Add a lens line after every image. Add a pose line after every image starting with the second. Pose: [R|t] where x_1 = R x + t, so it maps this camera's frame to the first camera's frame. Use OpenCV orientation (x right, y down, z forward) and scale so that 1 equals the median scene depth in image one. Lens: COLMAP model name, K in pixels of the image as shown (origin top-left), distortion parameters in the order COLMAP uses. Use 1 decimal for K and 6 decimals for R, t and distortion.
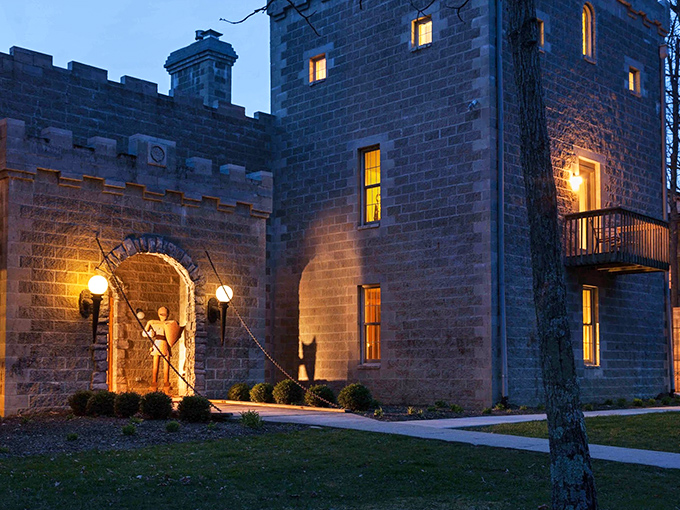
lens RADIAL K [[936.2, 0, 338.1], [0, 936.2, 262.2], [0, 0, 1]] dist [0.083310, 0.000000]
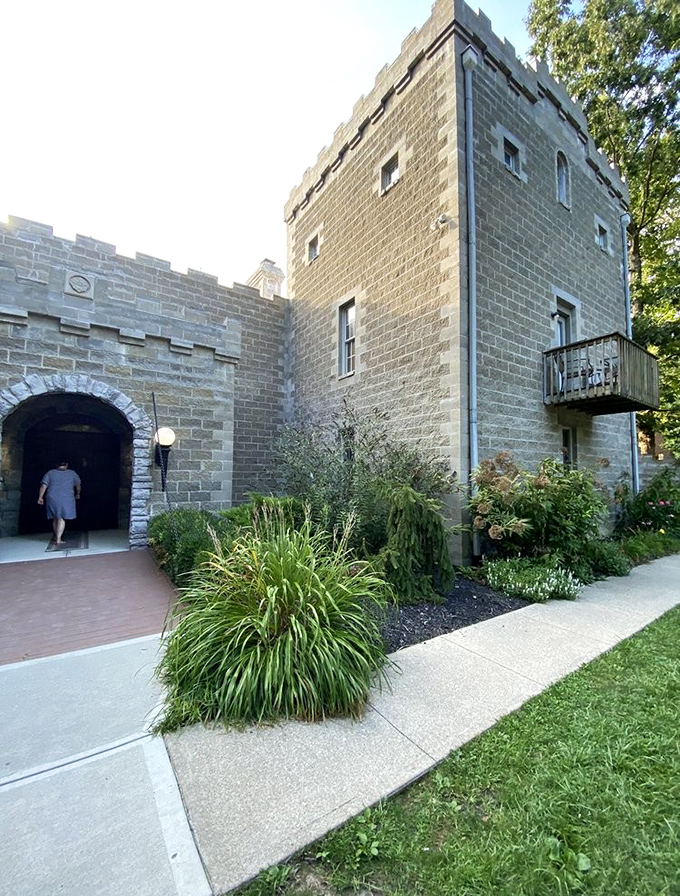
lens RADIAL K [[368.5, 0, 336.4], [0, 368.5, 454.0], [0, 0, 1]] dist [0.011564, -0.001254]
pose [[0.982705, -0.002332, -0.185162, 0.109718], [0.014318, 0.997884, 0.063423, 0.028523], [0.184622, -0.064978, 0.980659, 0.618782]]
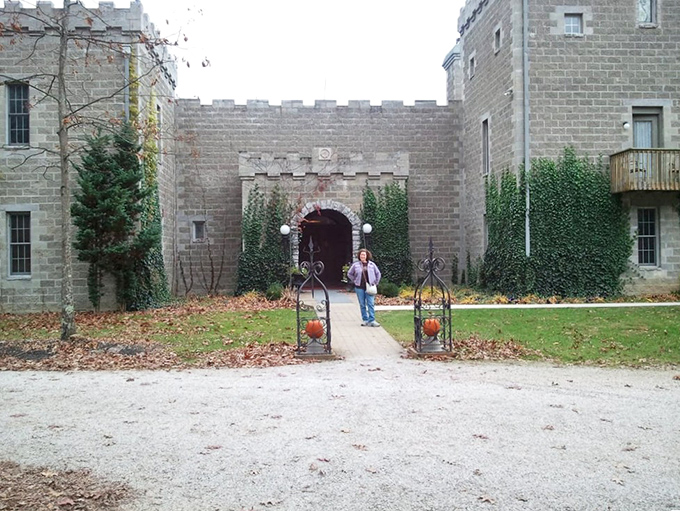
lens RADIAL K [[711.5, 0, 328.6], [0, 711.5, 252.5], [0, 0, 1]] dist [-0.012476, 0.000000]
pose [[0.752310, -0.011984, -0.658701, 0.643894], [0.092563, 0.991839, 0.087673, -0.041543], [0.652275, -0.126929, 0.747280, -0.033716]]
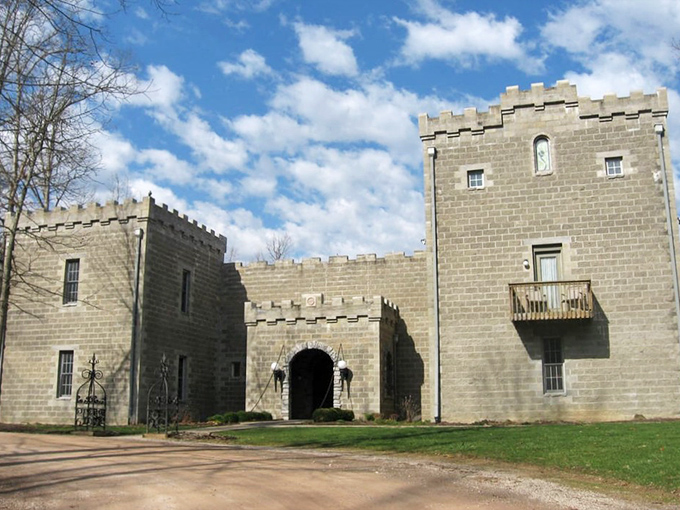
lens RADIAL K [[745.2, 0, 337.6], [0, 745.2, 248.3], [0, 0, 1]] dist [-0.128270, 0.000000]
pose [[0.467276, -0.201176, -0.860919, 1.191284], [0.106890, 0.979479, -0.170864, 0.056157], [0.877626, -0.012183, 0.479191, 0.224494]]
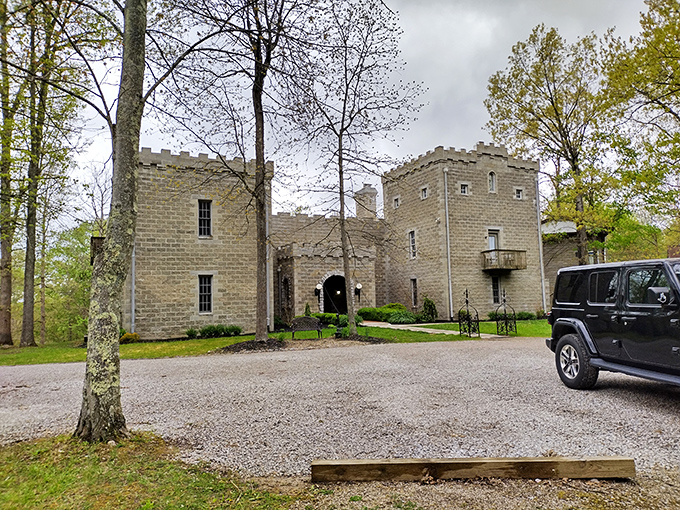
lens RADIAL K [[514.3, 0, 337.0], [0, 514.3, 255.1], [0, 0, 1]] dist [0.105329, 0.001438]
pose [[0.947805, -0.054208, -0.314210, 0.343657], [0.063376, 0.997808, 0.019029, -0.104461], [0.312490, -0.037949, 0.949163, -0.660713]]
